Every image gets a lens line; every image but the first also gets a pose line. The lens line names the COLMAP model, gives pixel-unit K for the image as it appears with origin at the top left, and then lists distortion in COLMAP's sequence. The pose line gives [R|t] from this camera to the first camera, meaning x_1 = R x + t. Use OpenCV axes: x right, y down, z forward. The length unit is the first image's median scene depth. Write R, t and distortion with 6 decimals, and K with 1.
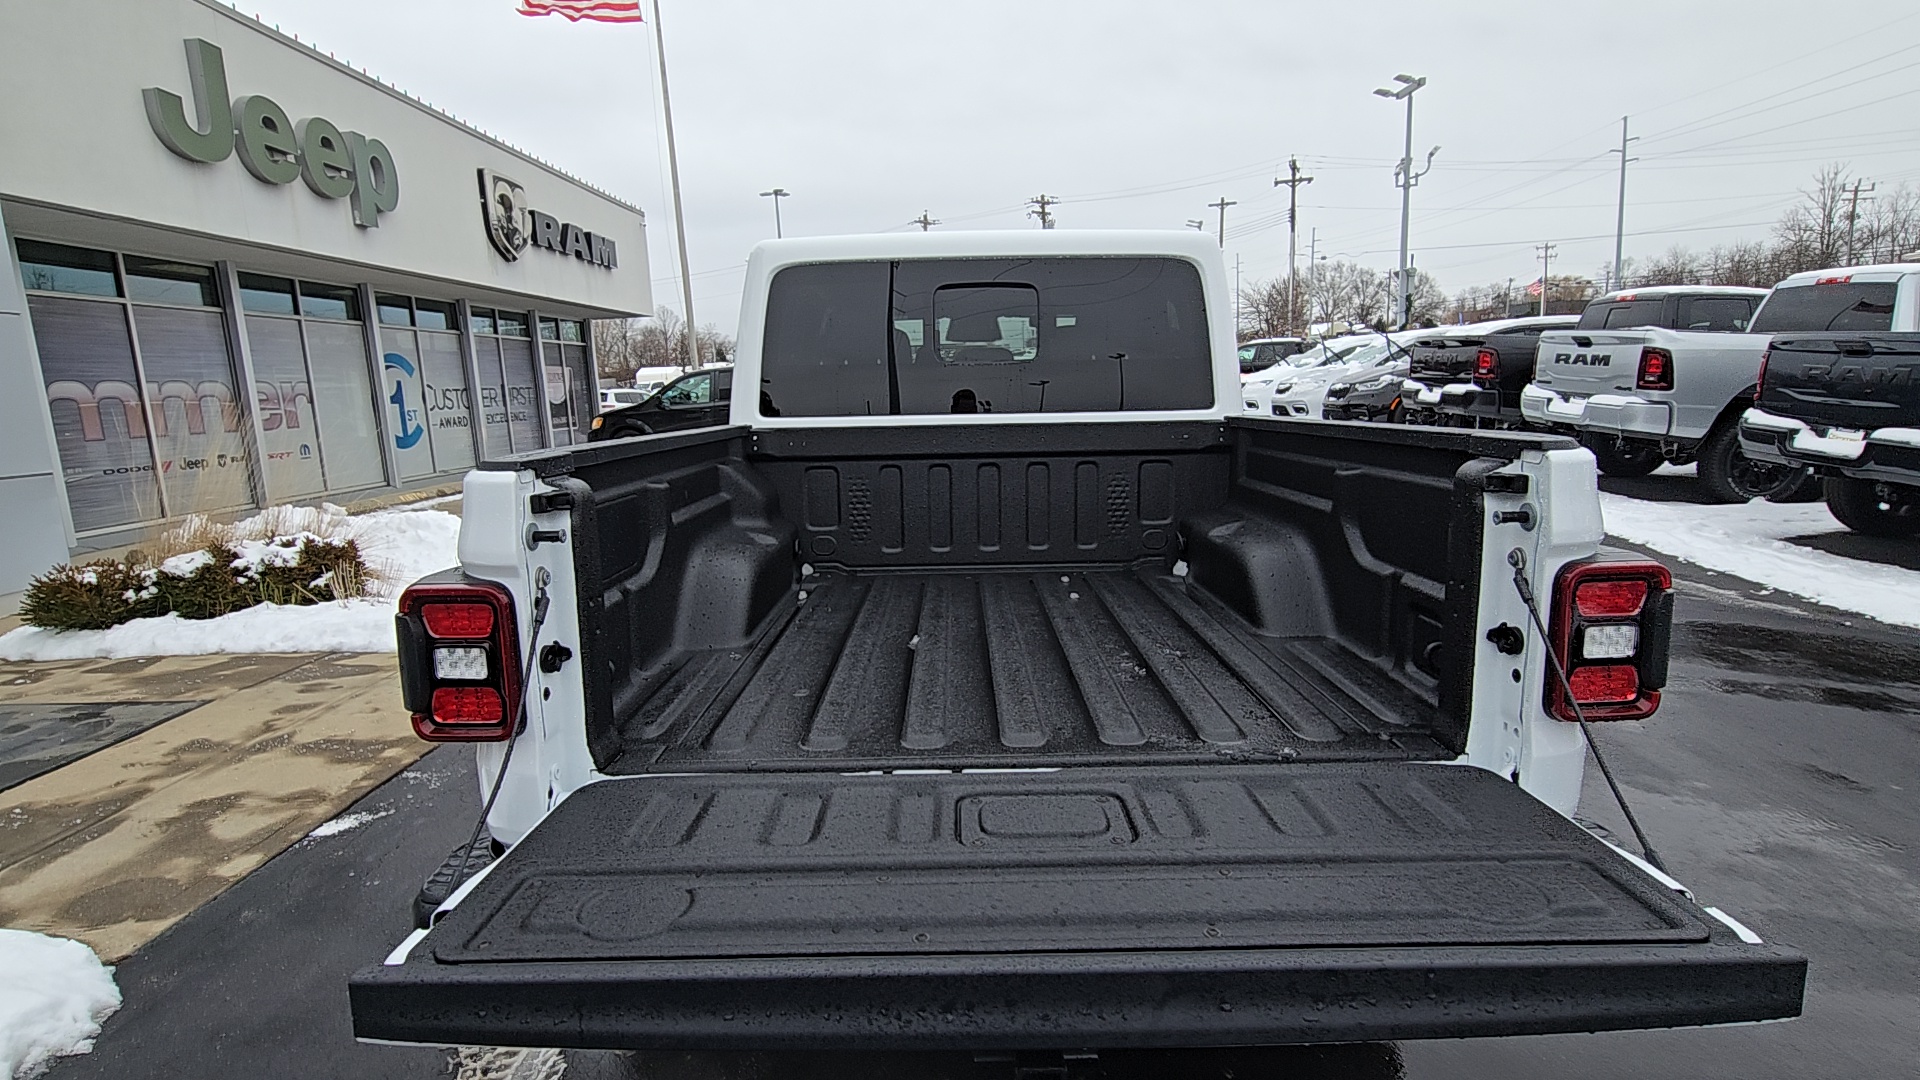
lens RADIAL K [[963.9, 0, 951.8], [0, 963.9, 548.5], [0, 0, 1]] dist [0.001939, -0.001491]
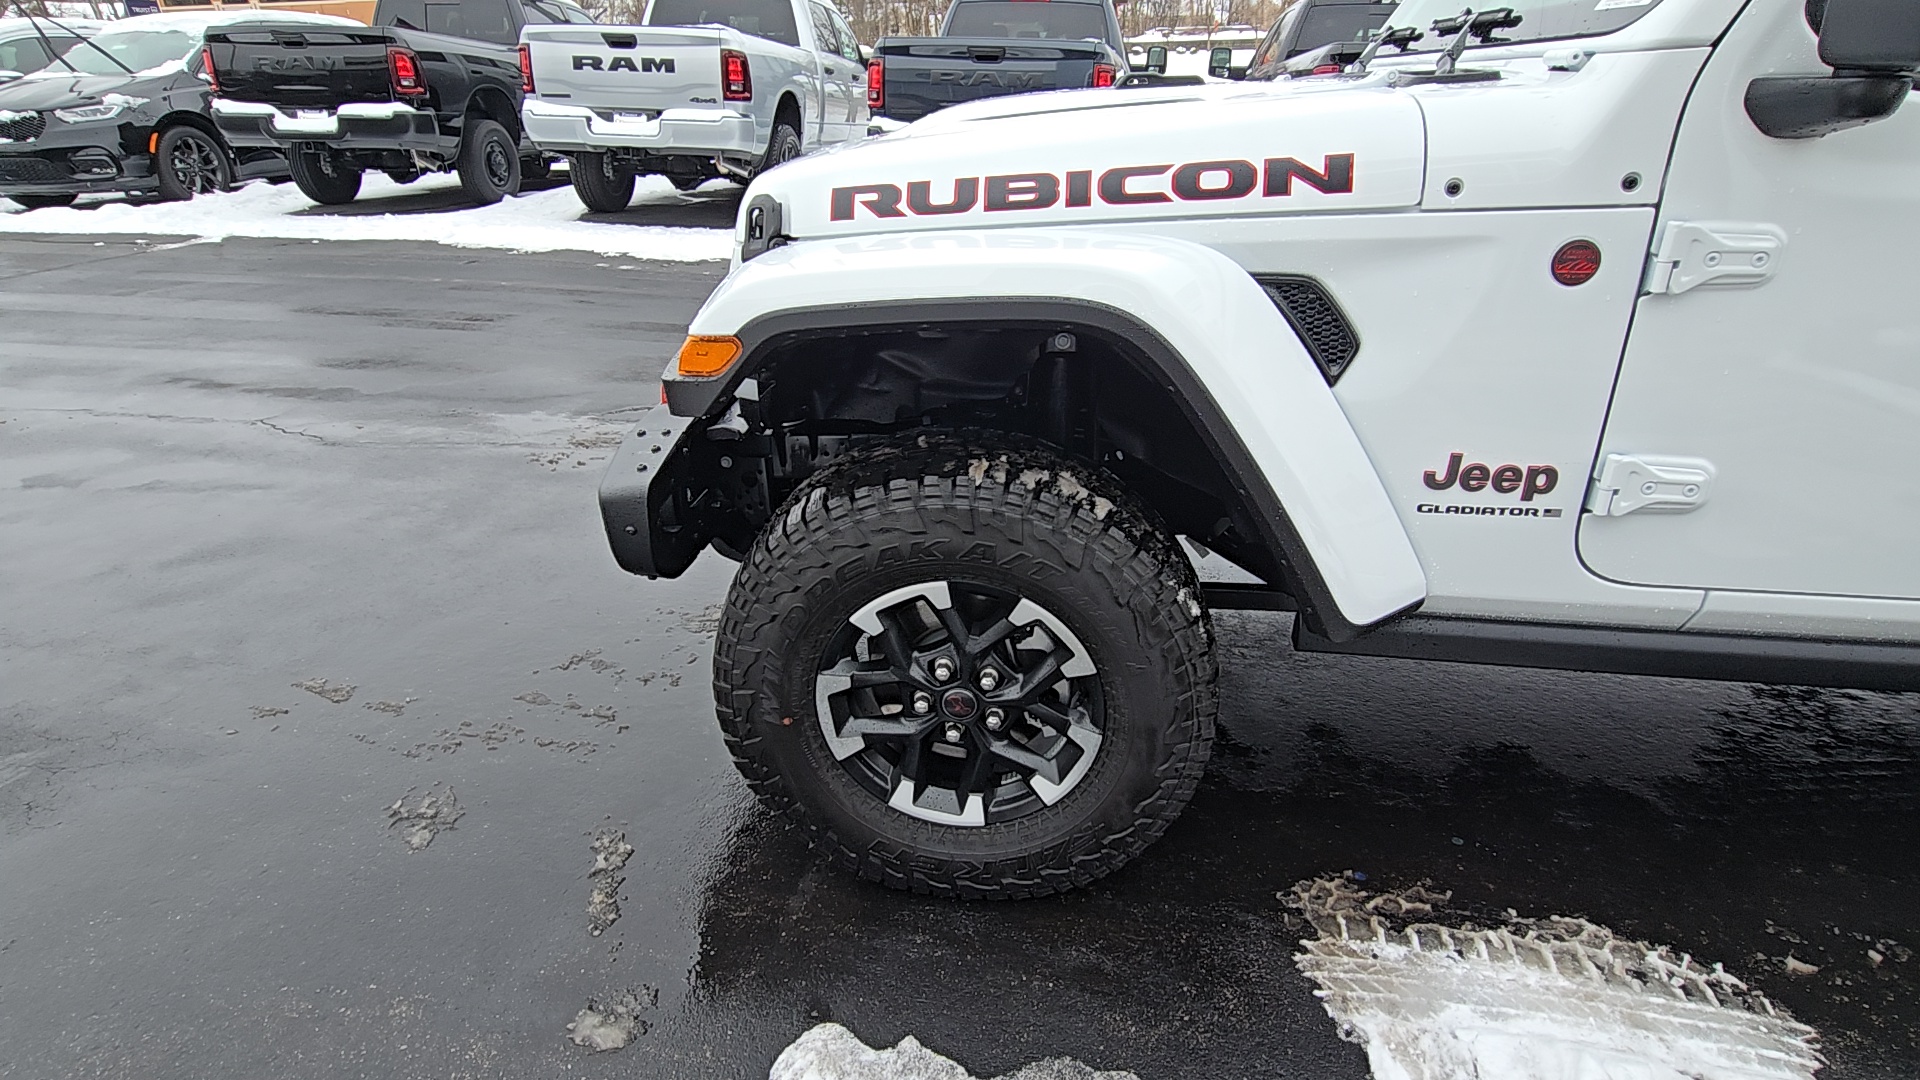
lens RADIAL K [[963.9, 0, 953.2], [0, 963.9, 544.2], [0, 0, 1]] dist [0.001939, -0.001491]
pose [[0.124317, -0.410420, 0.903383, -0.183990], [0.185807, 0.903969, 0.385117, -0.072797], [-0.974690, 0.119978, 0.188638, 0.498977]]
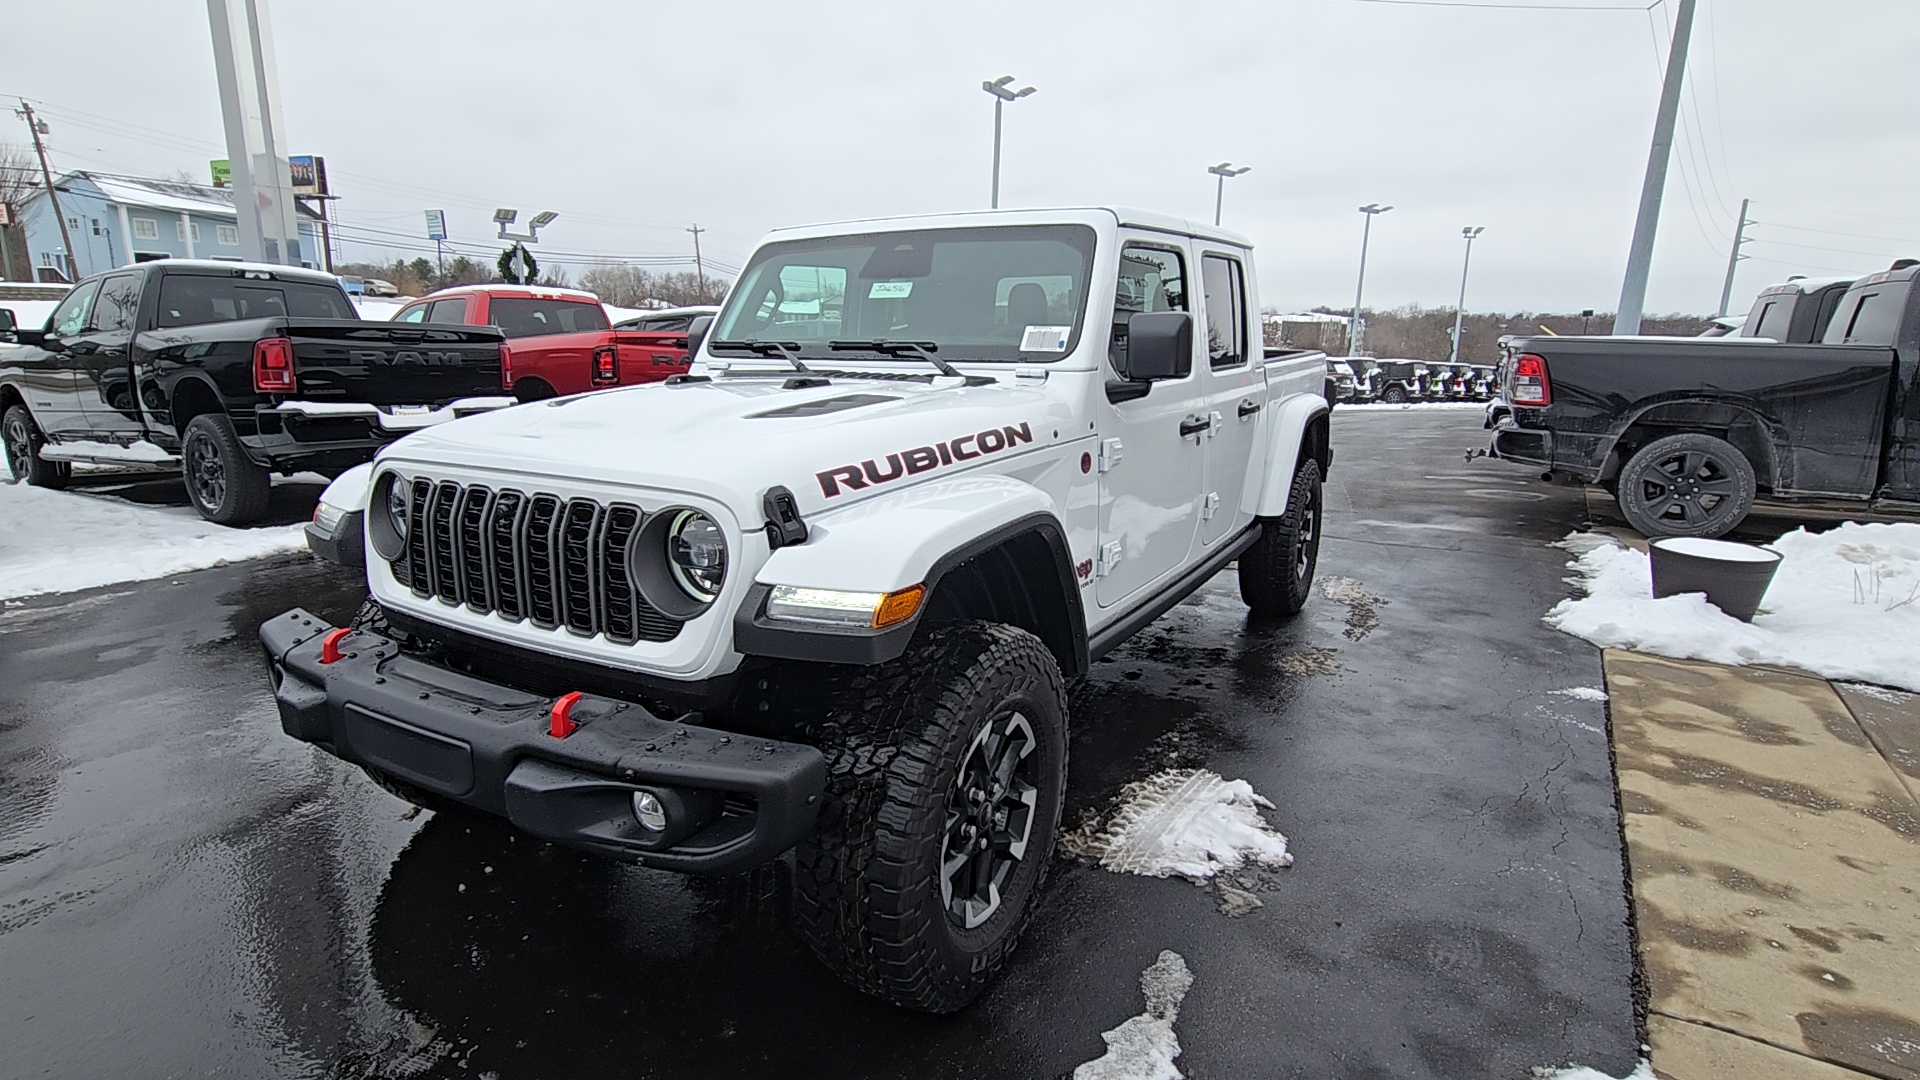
lens RADIAL K [[963.9, 0, 949.0], [0, 963.9, 549.3], [0, 0, 1]] dist [0.001939, -0.001491]
pose [[-0.864747, -0.092810, 0.493558, -0.150329], [0.101604, 0.930121, 0.352919, -0.113699], [-0.491823, 0.355333, -0.794889, 0.660696]]
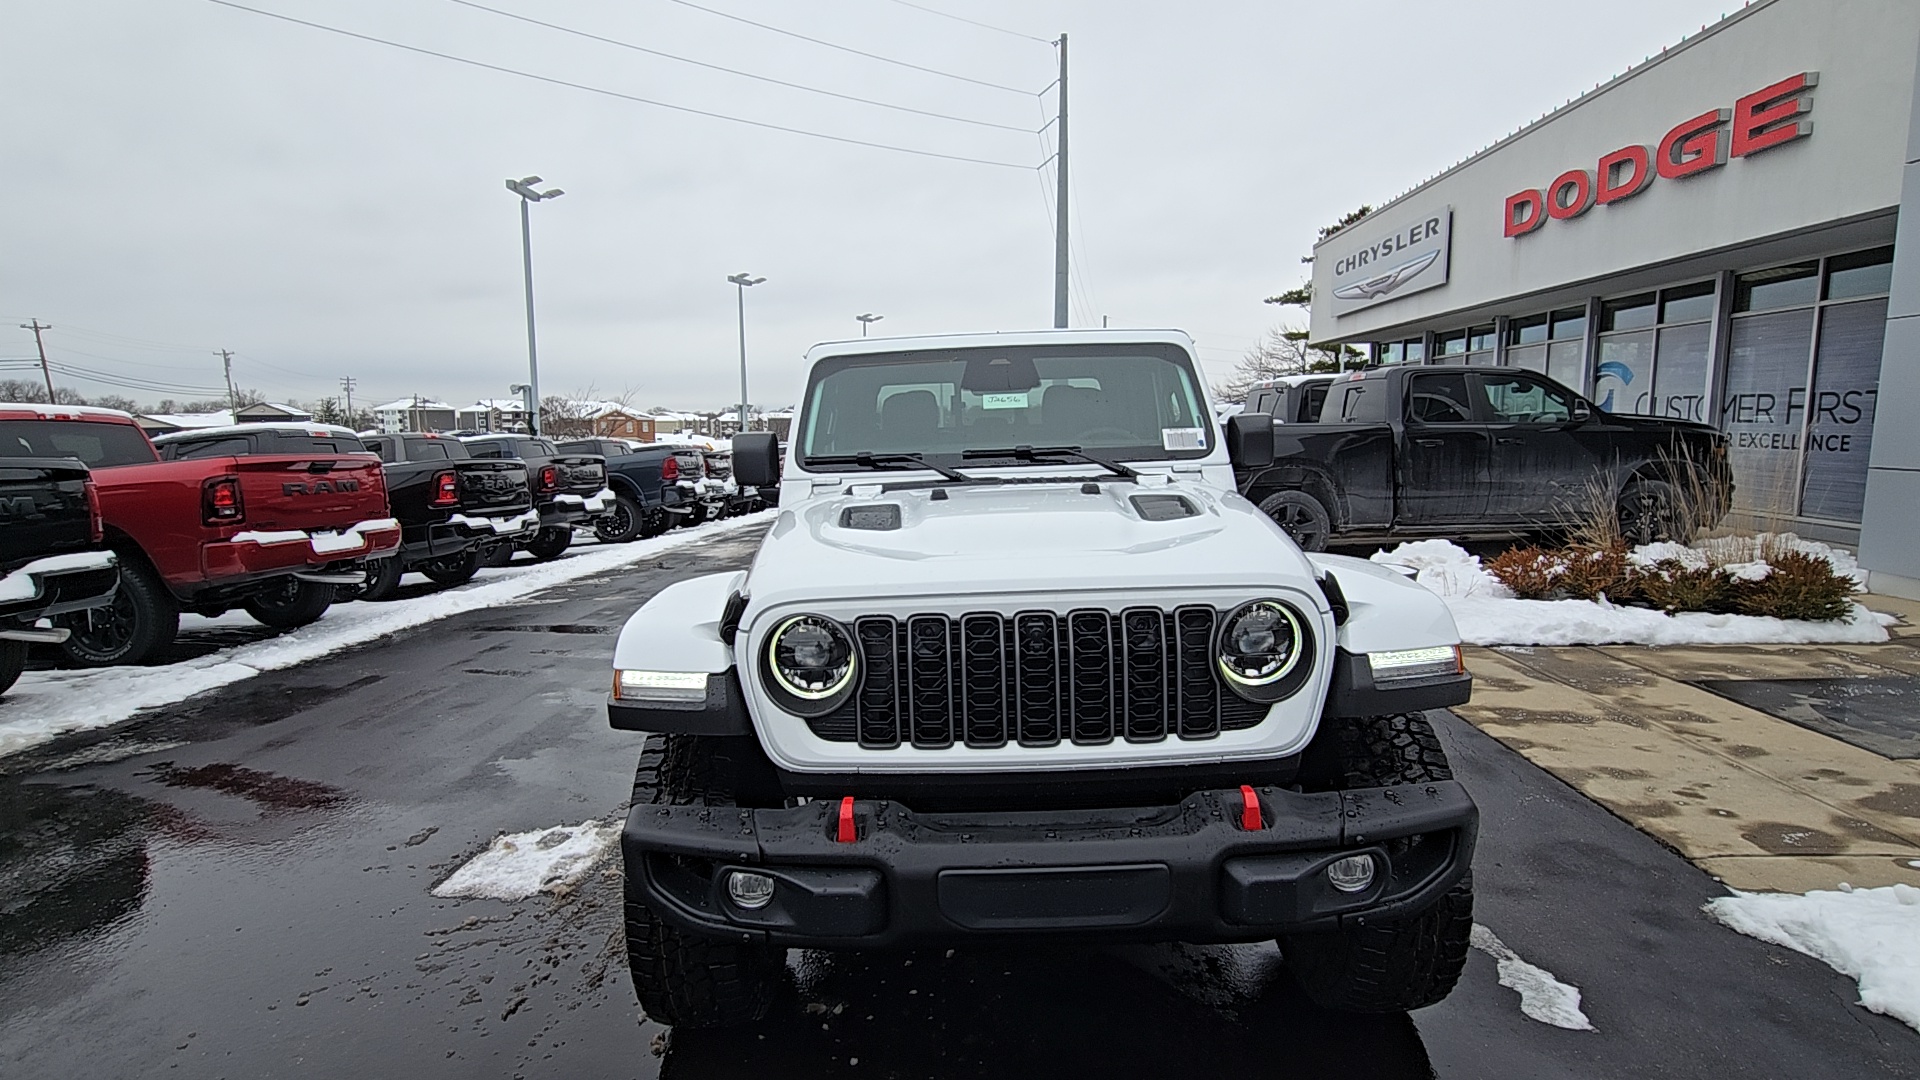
lens RADIAL K [[963.9, 0, 952.7], [0, 963.9, 553.8], [0, 0, 1]] dist [0.001939, -0.001491]
pose [[-0.998454, 0.053284, 0.015829, 0.021946], [0.055574, 0.951160, 0.303655, -0.132958], [0.001124, 0.304065, -0.952651, 0.718286]]
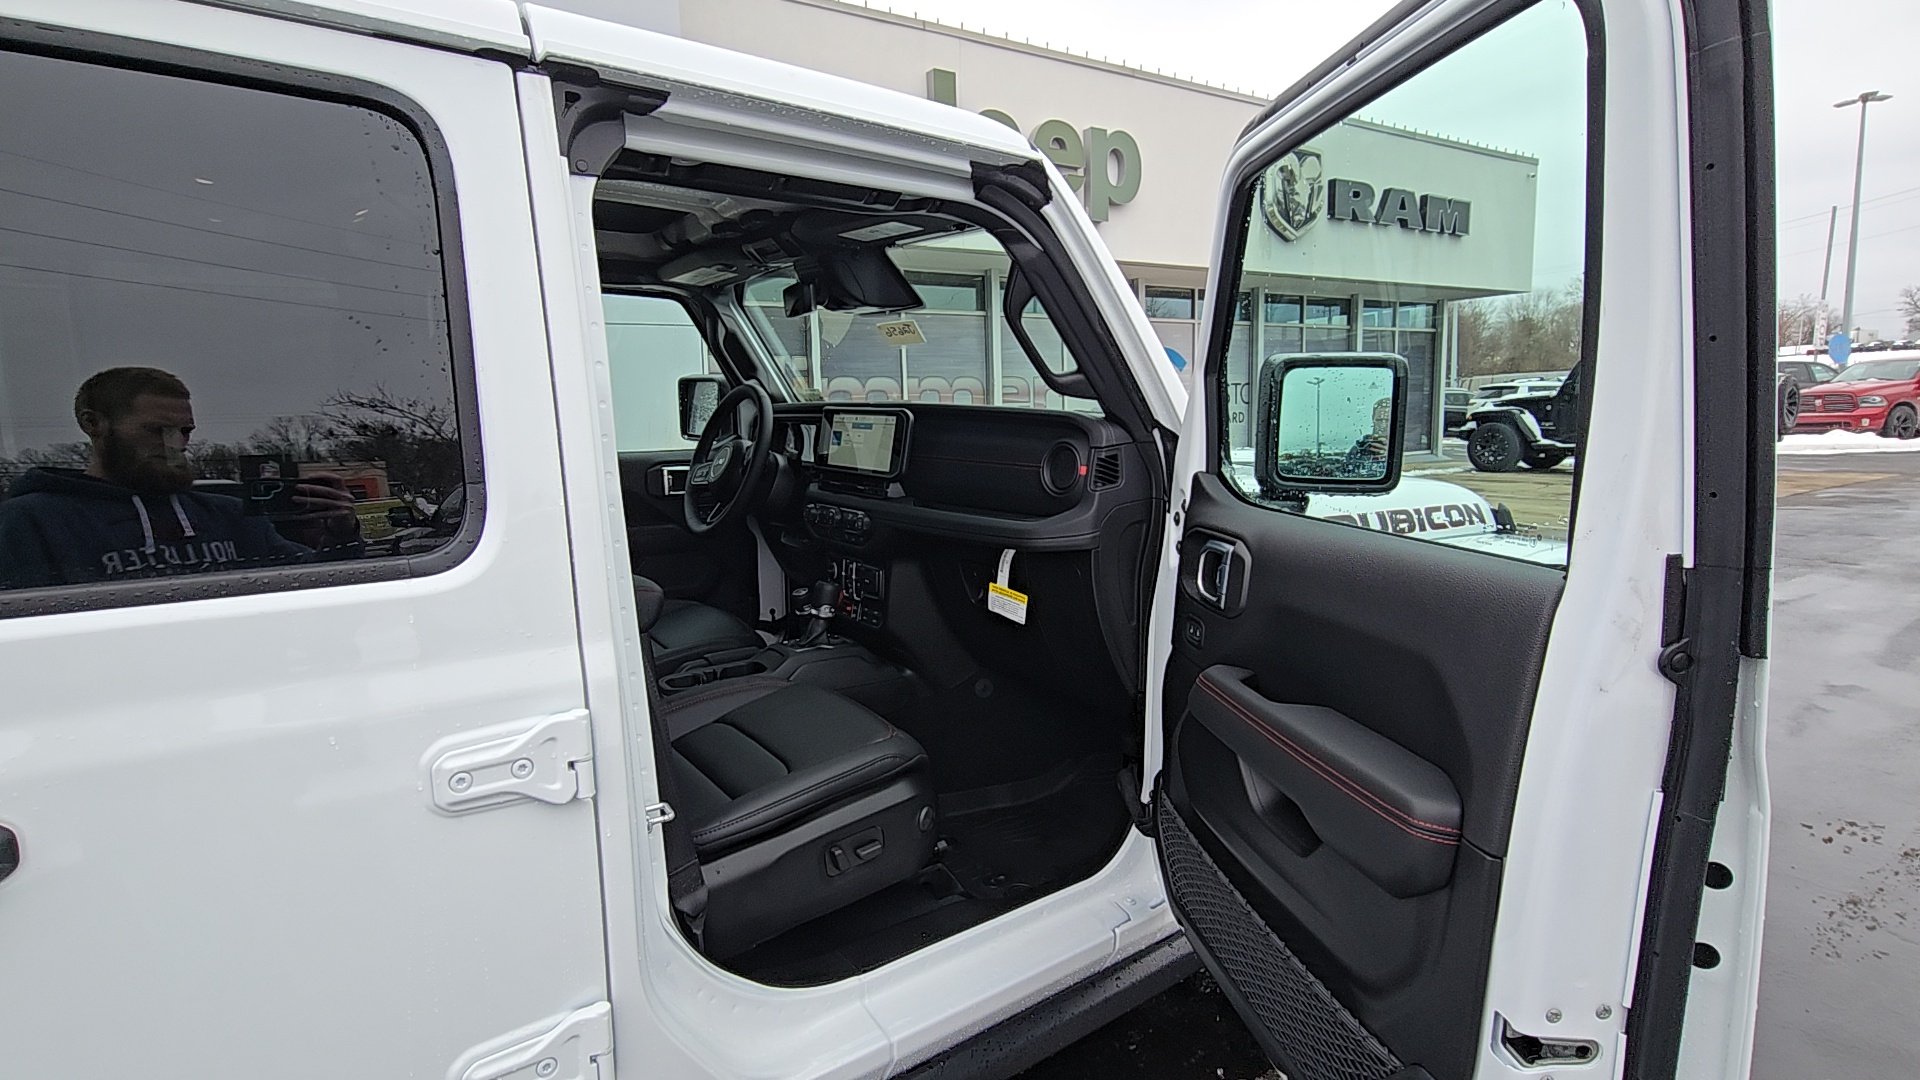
lens RADIAL K [[963.9, 0, 956.0], [0, 963.9, 549.6], [0, 0, 1]] dist [0.001939, -0.001491]
pose [[0.573924, 0.148697, -0.805296, 0.170818], [-0.138621, 0.986826, 0.083423, -0.063030], [0.807091, 0.063752, 0.586975, 0.325513]]
